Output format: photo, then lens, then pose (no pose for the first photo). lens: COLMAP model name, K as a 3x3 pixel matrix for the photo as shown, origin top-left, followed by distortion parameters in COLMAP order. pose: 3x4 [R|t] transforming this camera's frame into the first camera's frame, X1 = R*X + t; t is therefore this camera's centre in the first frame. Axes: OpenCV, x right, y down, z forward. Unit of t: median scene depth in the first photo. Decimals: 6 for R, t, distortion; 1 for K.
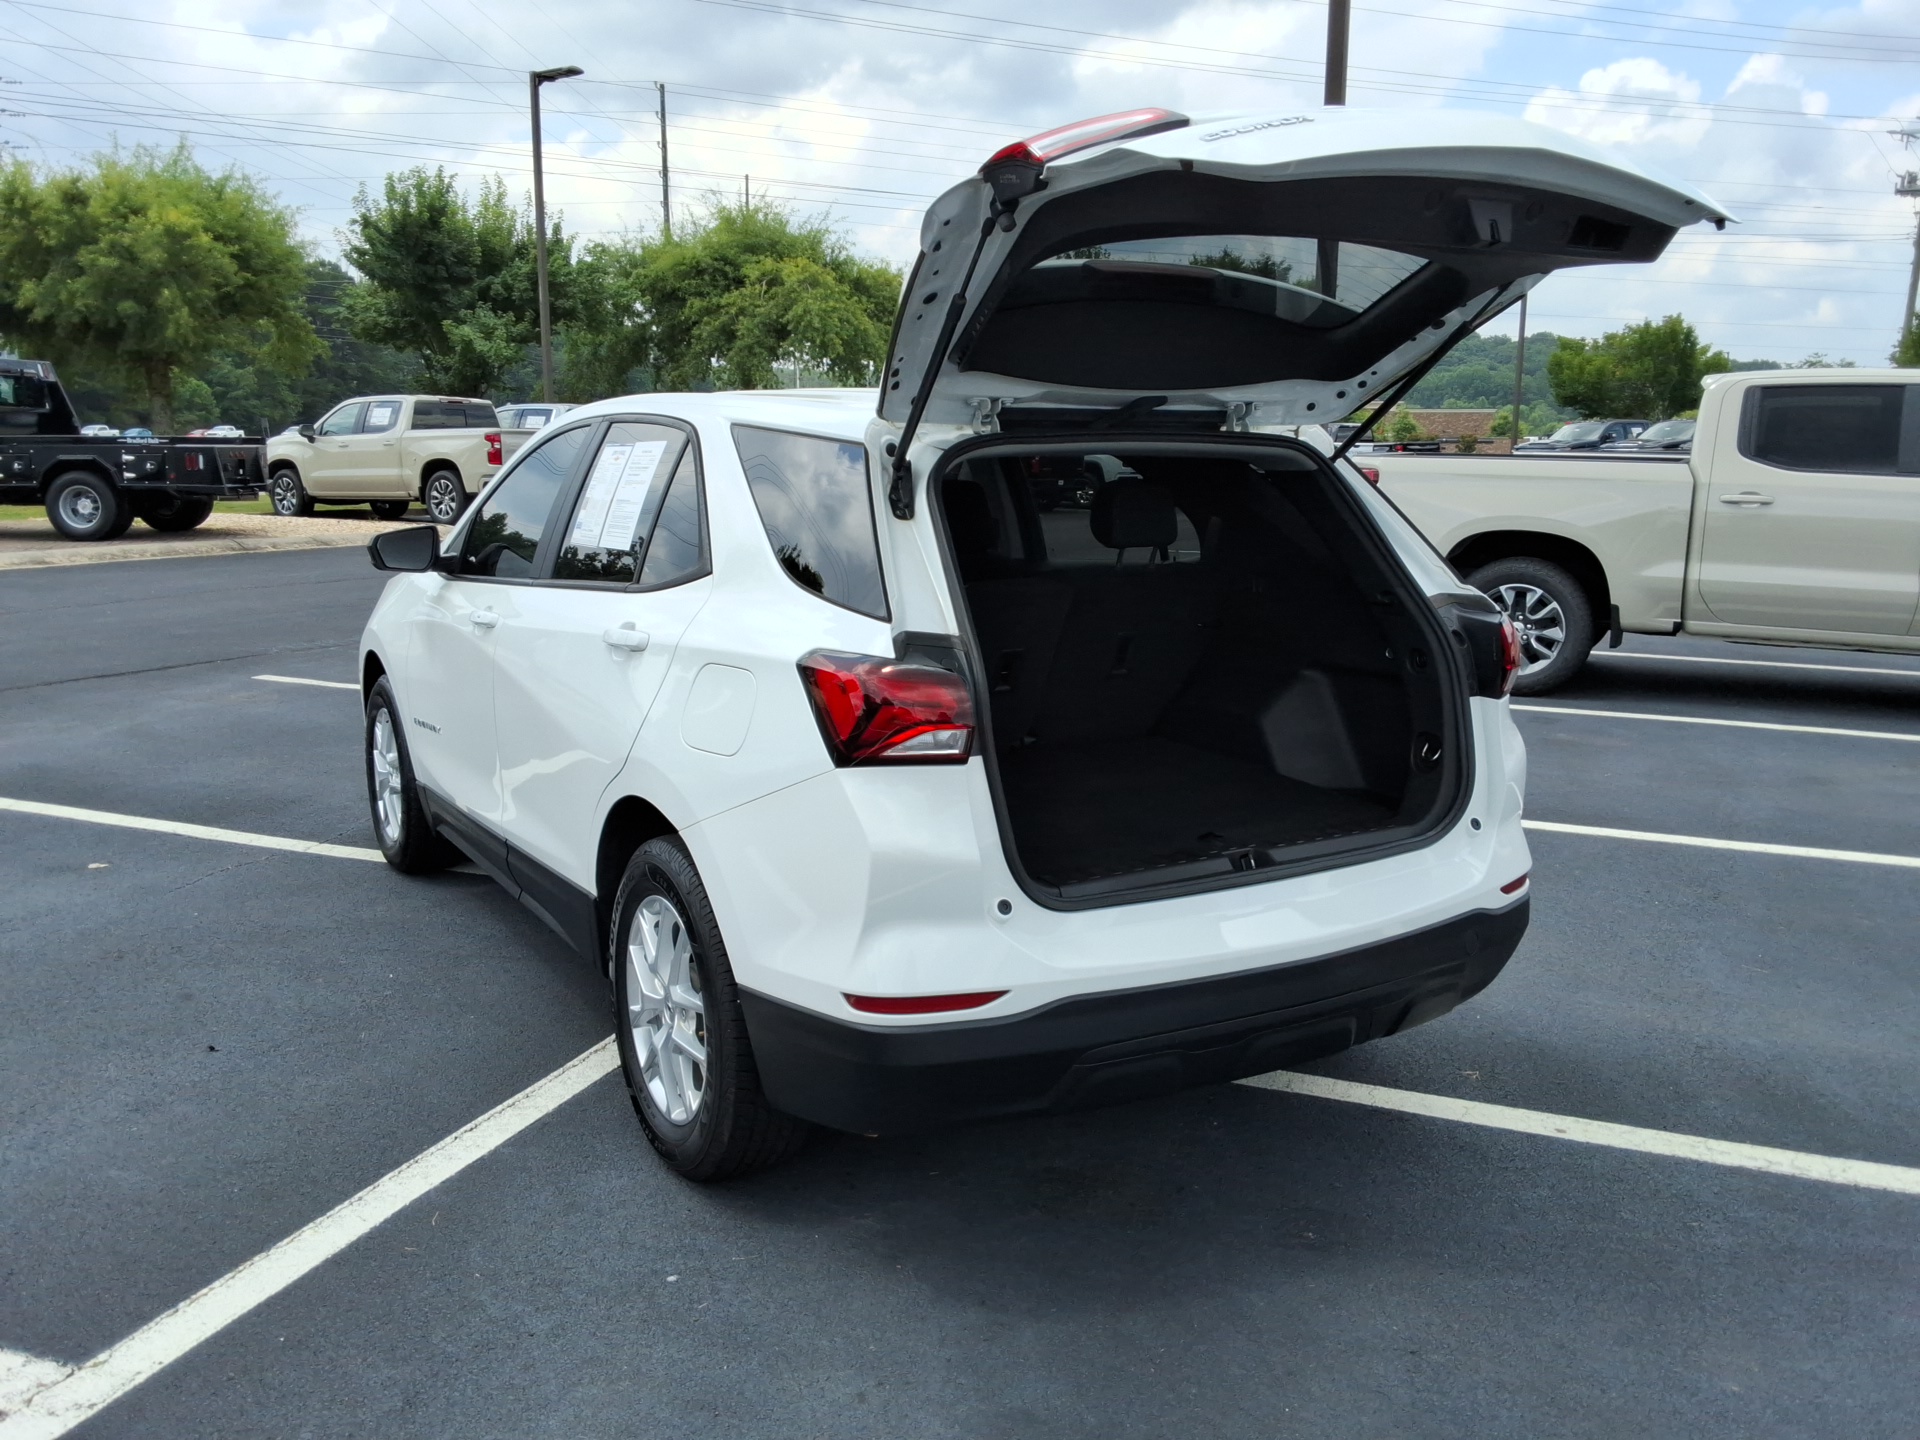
lens RADIAL K [[1542.7, 0, 975.5], [0, 1542.7, 701.2], [0, 0, 1]] dist [0.124504, -0.194062]
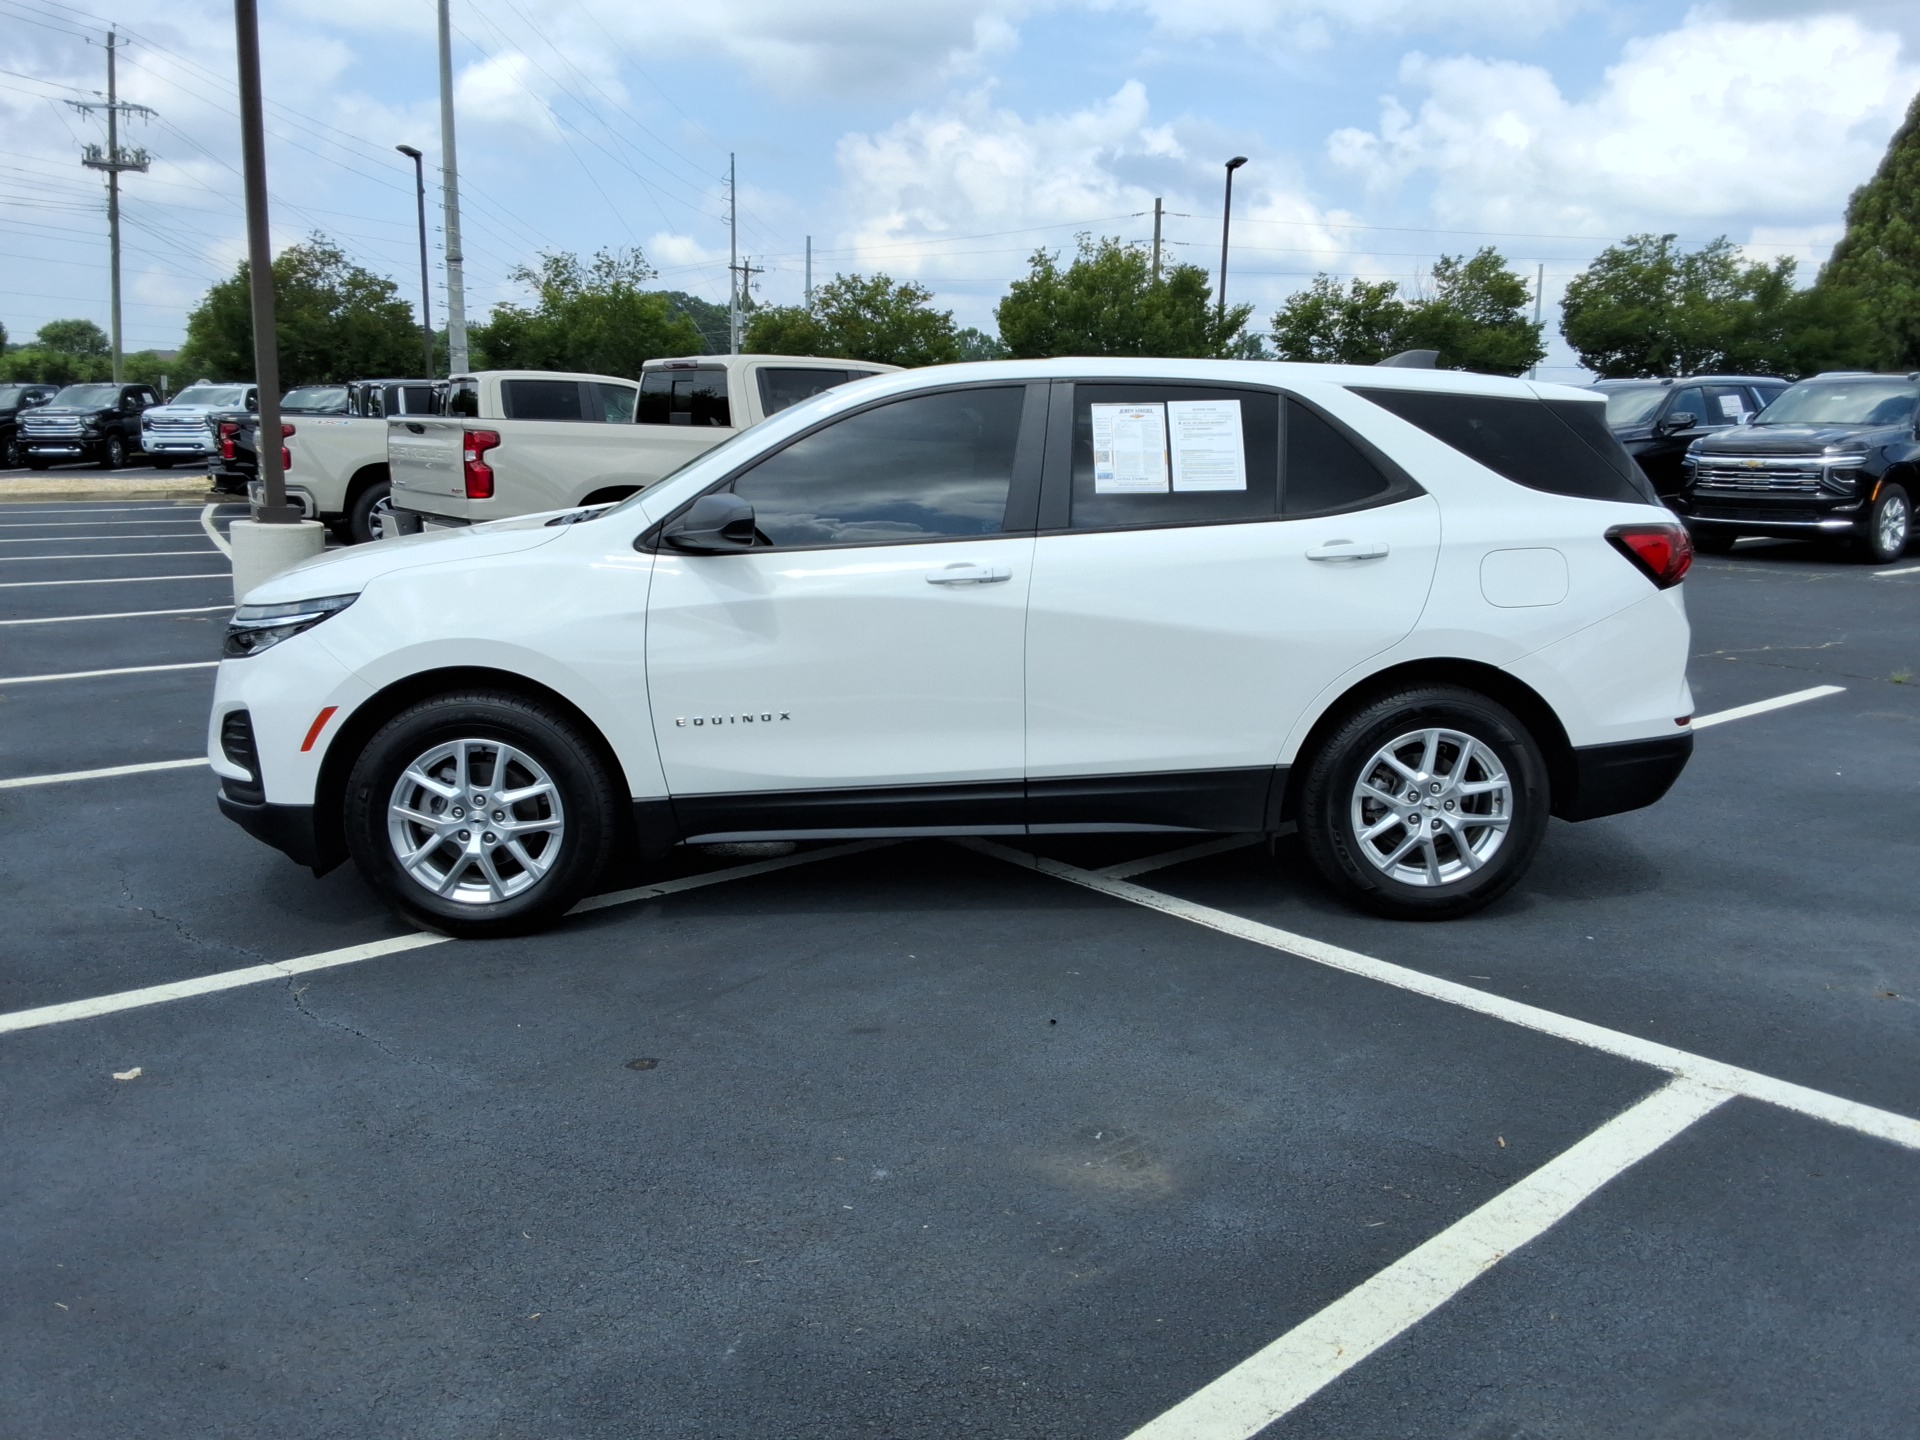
lens RADIAL K [[1566.0, 0, 968.2], [0, 1566.0, 697.2], [0, 0, 1]] dist [0.143901, -0.233411]
pose [[0.466008, -0.155827, 0.870950, -0.271406], [0.143323, 0.984663, 0.099486, -0.016969], [-0.873095, 0.078465, 0.481195, 0.113135]]
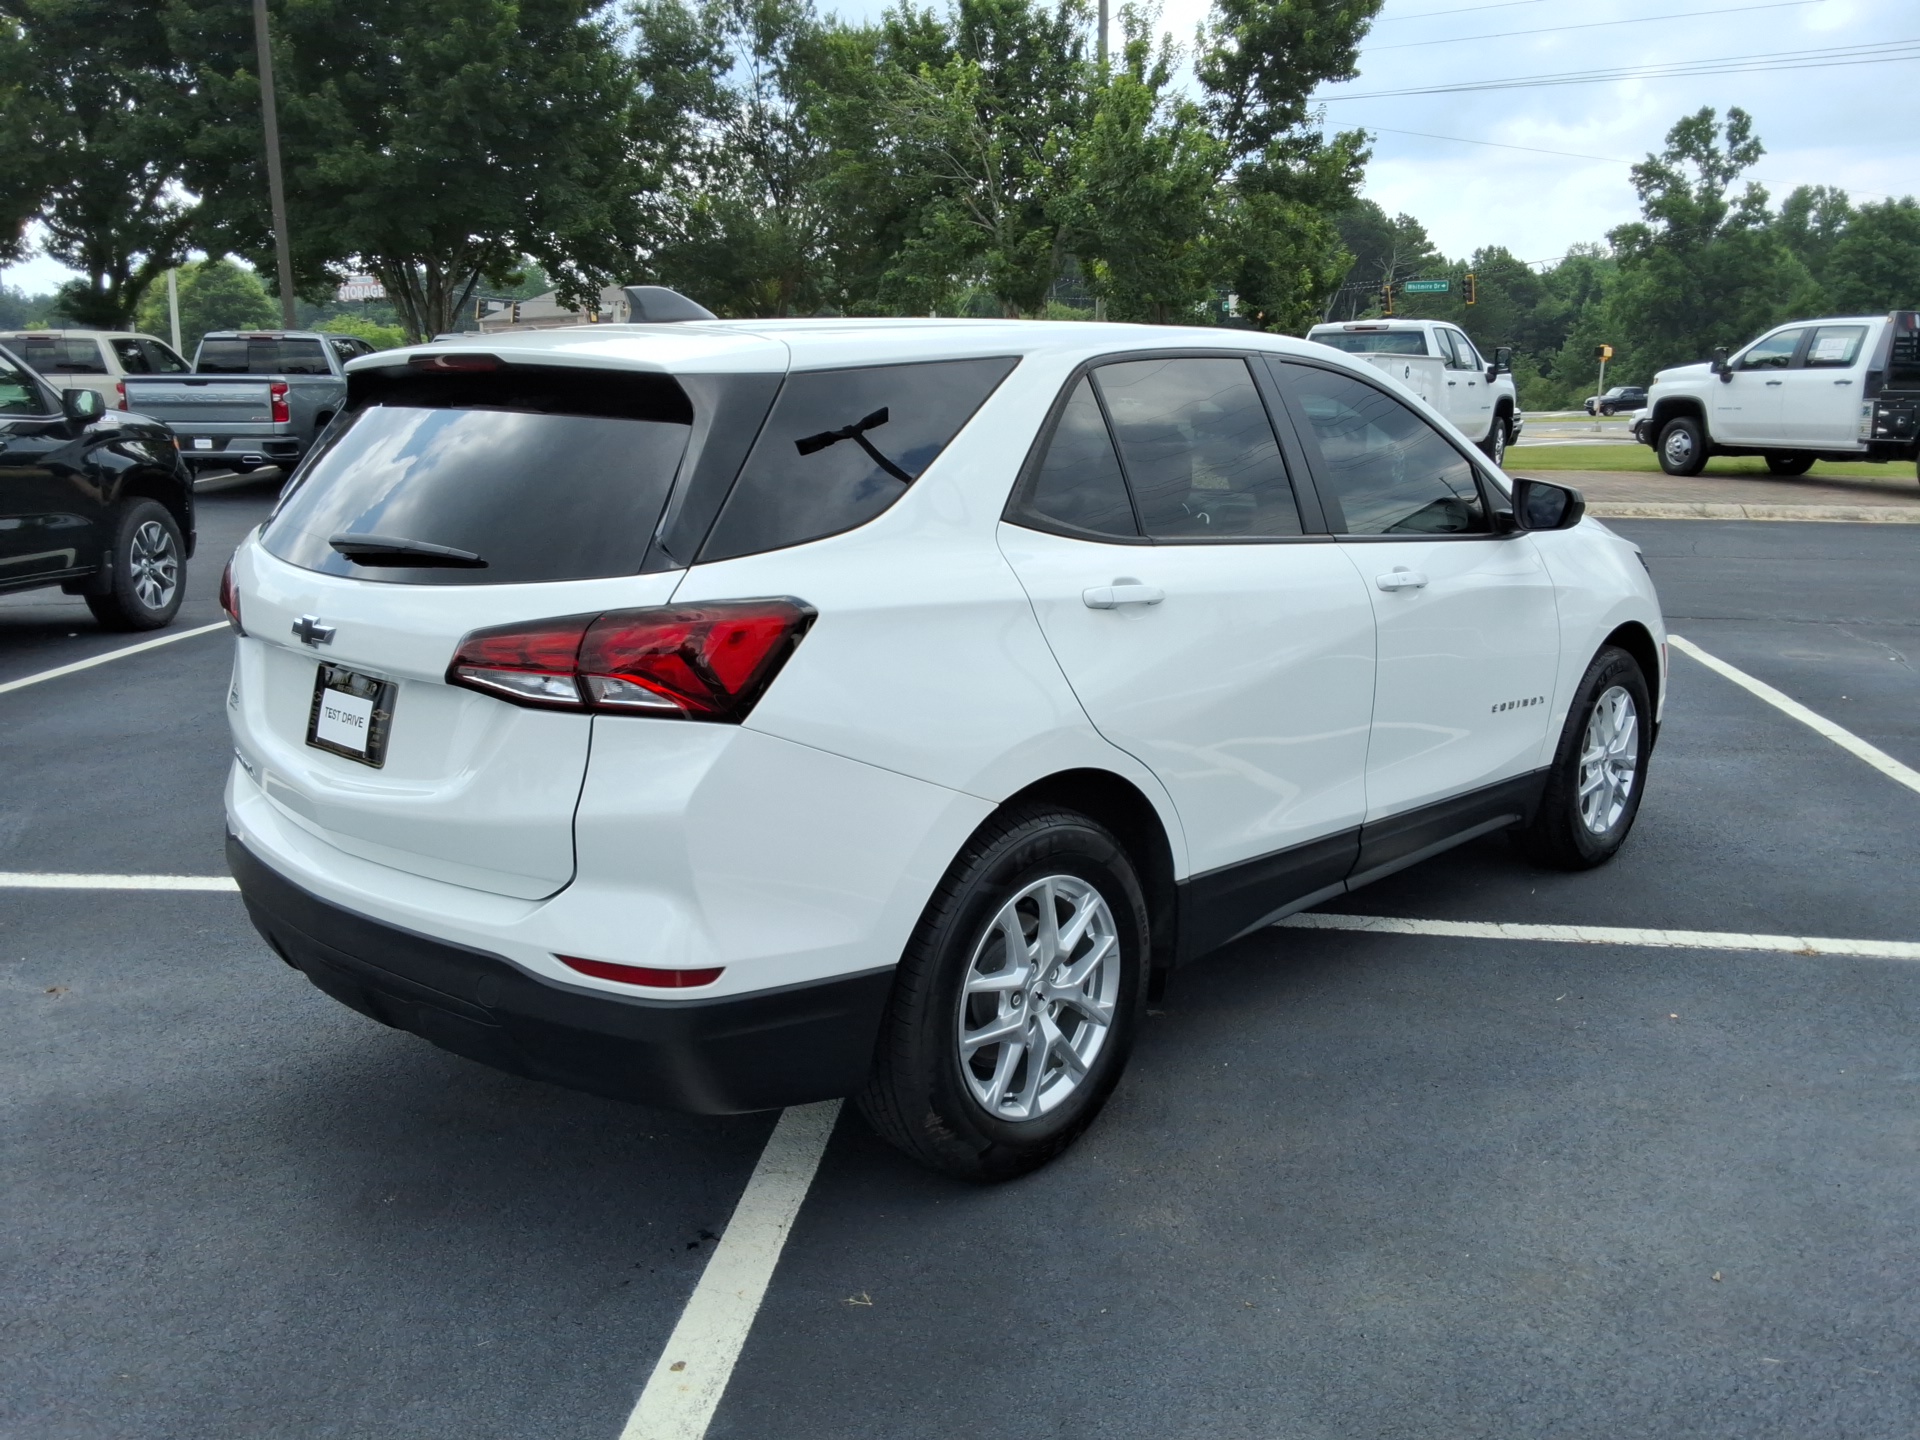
lens RADIAL K [[1537.3, 0, 968.2], [0, 1537.3, 709.9], [0, 0, 1]] dist [0.136187, -0.215950]
pose [[0.268181, 0.190364, -0.944373, 0.182886], [-0.162160, 0.975215, 0.150531, -0.024164], [0.949623, 0.112770, 0.292403, 0.161679]]
